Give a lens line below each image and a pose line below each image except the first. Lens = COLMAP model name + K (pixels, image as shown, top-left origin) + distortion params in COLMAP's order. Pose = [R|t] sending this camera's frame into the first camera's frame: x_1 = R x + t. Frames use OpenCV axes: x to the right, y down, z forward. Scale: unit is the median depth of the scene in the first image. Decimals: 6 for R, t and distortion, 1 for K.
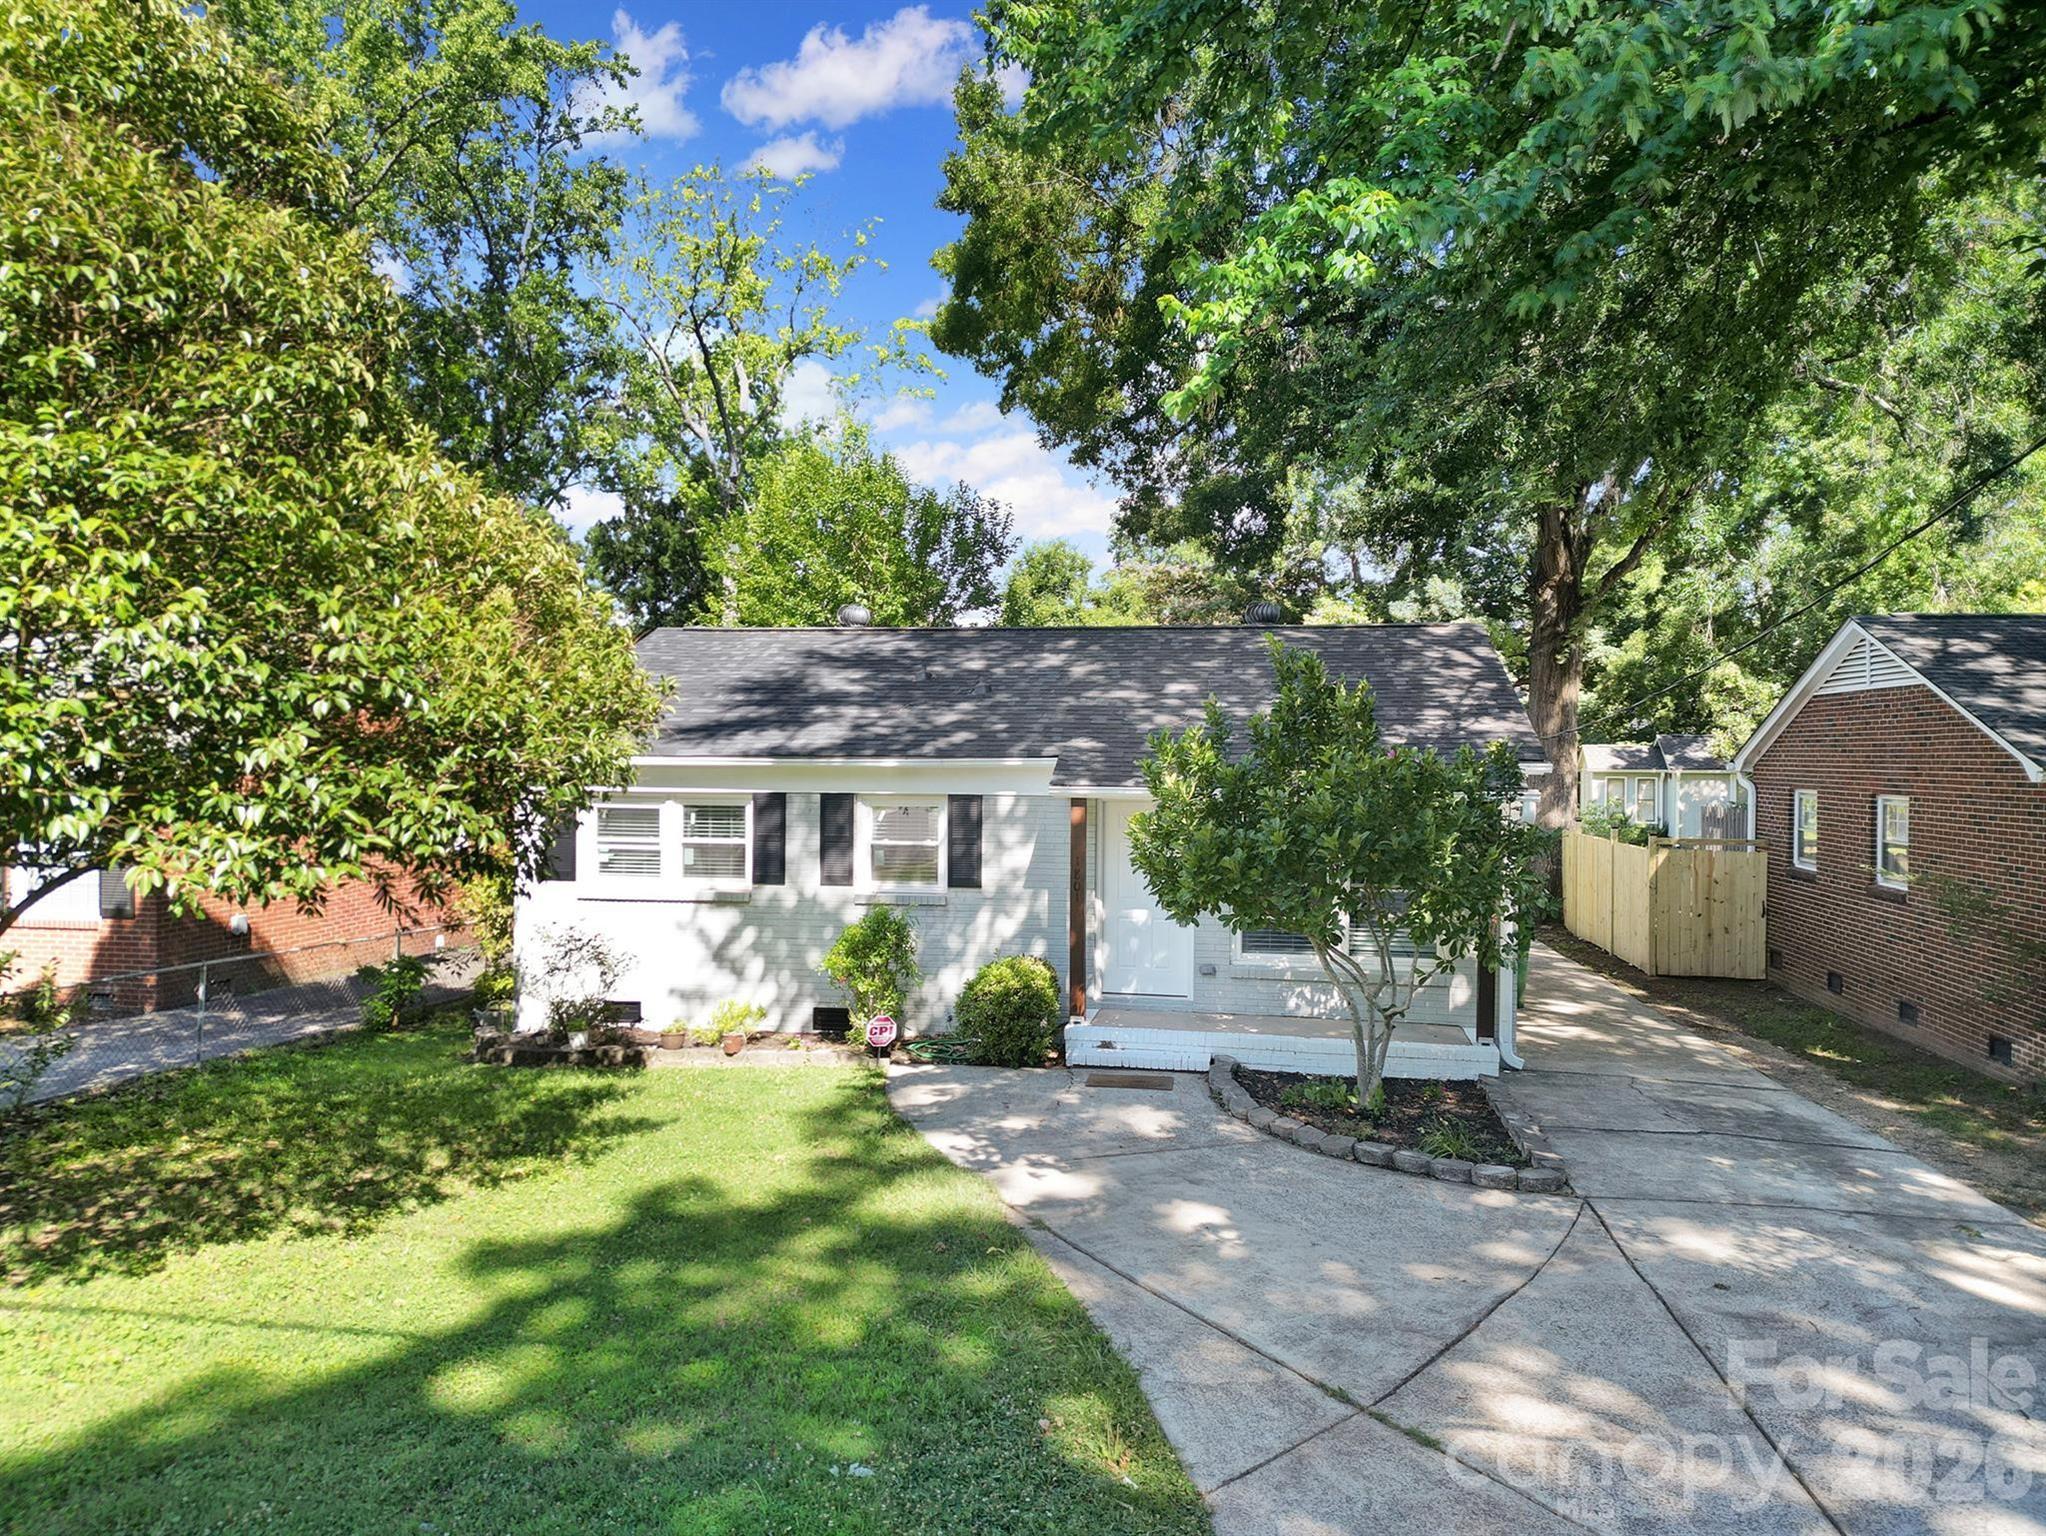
lens RADIAL K [[1379.9, 0, 1020.6], [0, 1379.9, 764.8], [0, 0, 1]] dist [0.028775, -0.031334]
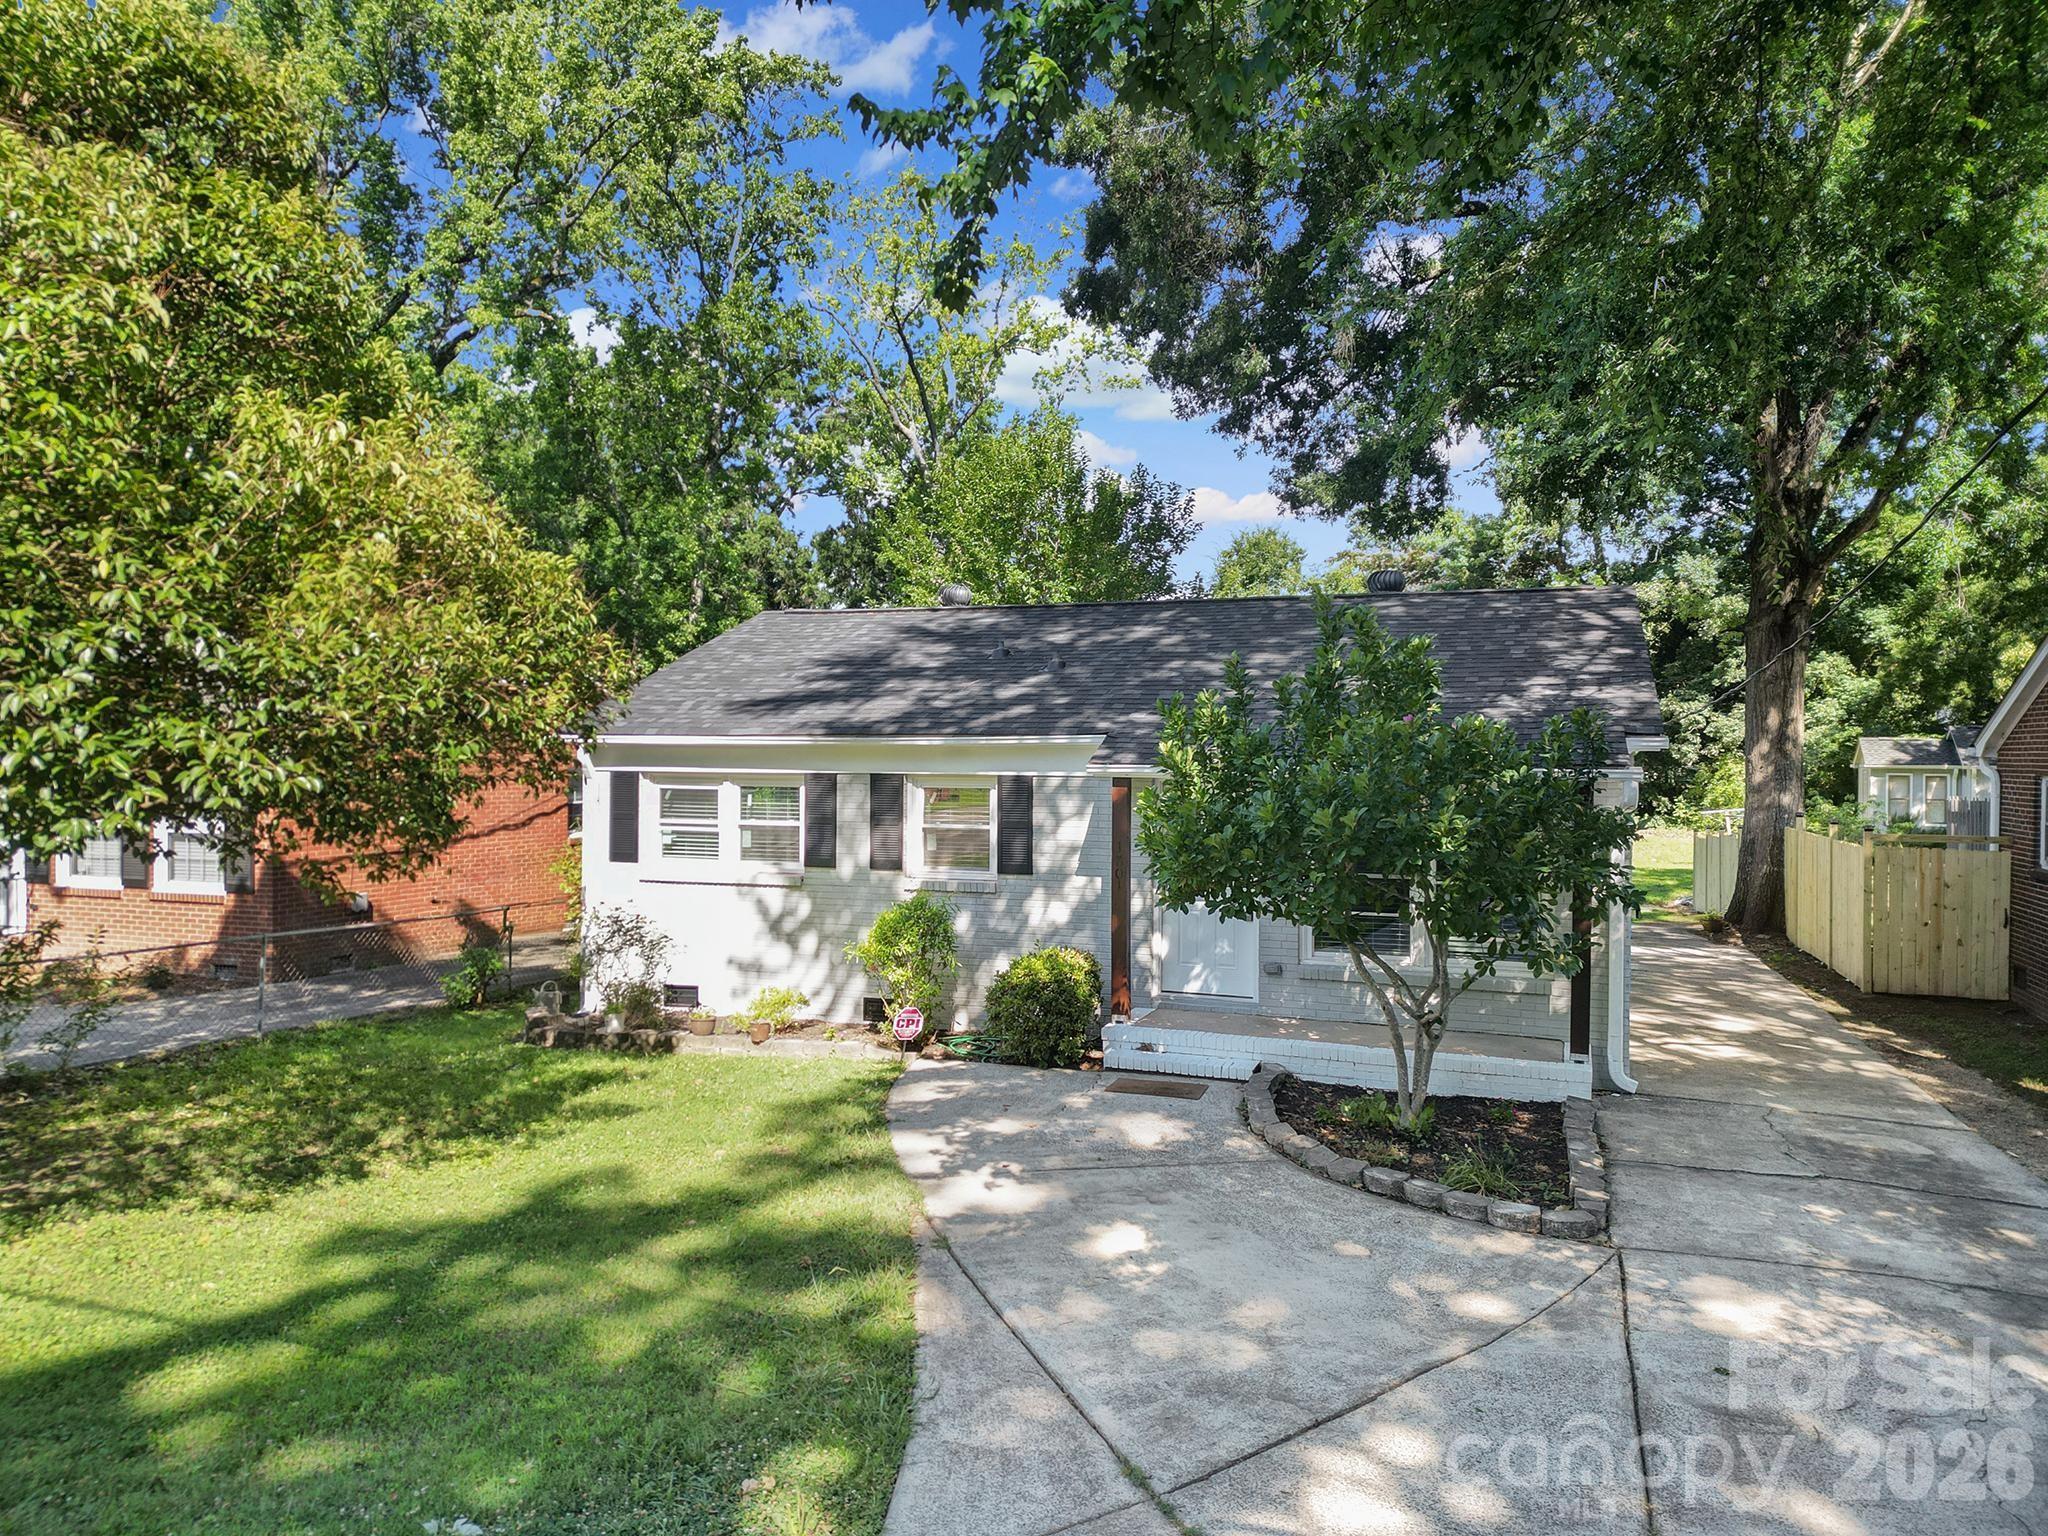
lens RADIAL K [[1381.3, 0, 1006.1], [0, 1381.3, 785.5], [0, 0, 1]] dist [0.028775, -0.031334]
pose [[0.983622, 0.001790, -0.180234, 0.134650], [0.000874, 0.999892, 0.014698, 0.016013], [0.180241, -0.014615, 0.983514, 0.083703]]
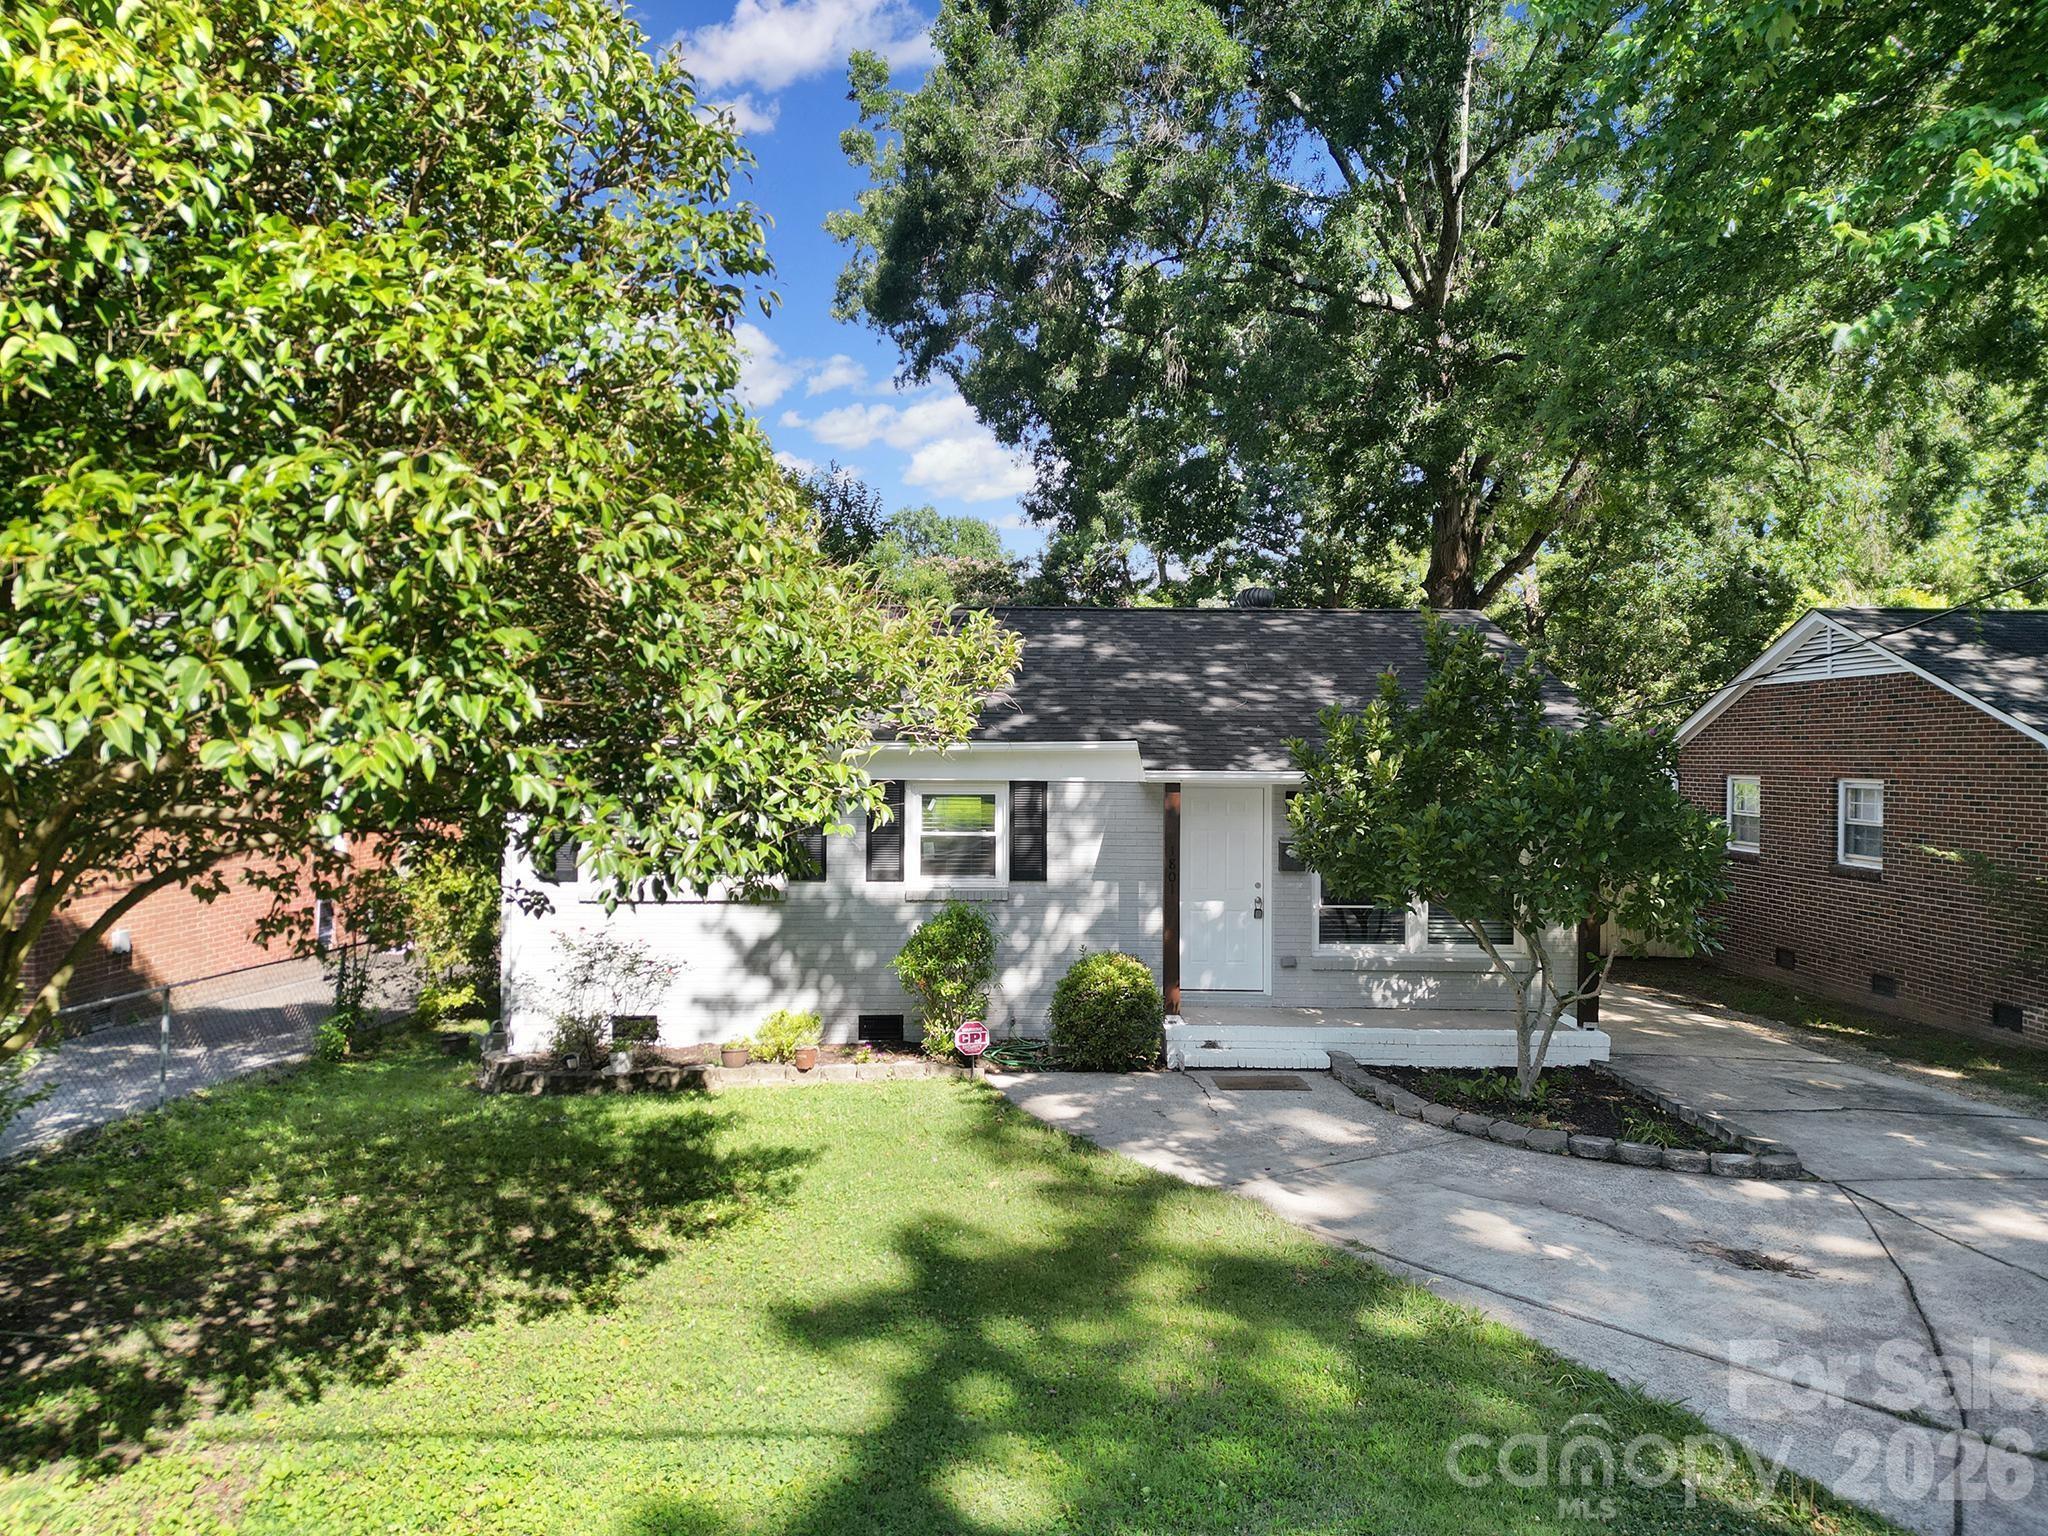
lens RADIAL K [[1381.3, 0, 1010.9], [0, 1381.3, 771.8], [0, 0, 1]] dist [0.028775, -0.031334]
pose [[0.985785, -0.004908, 0.167938, -0.228887], [0.003872, 0.999971, 0.006493, 0.009587], [-0.167965, -0.005750, 0.985776, 0.091241]]
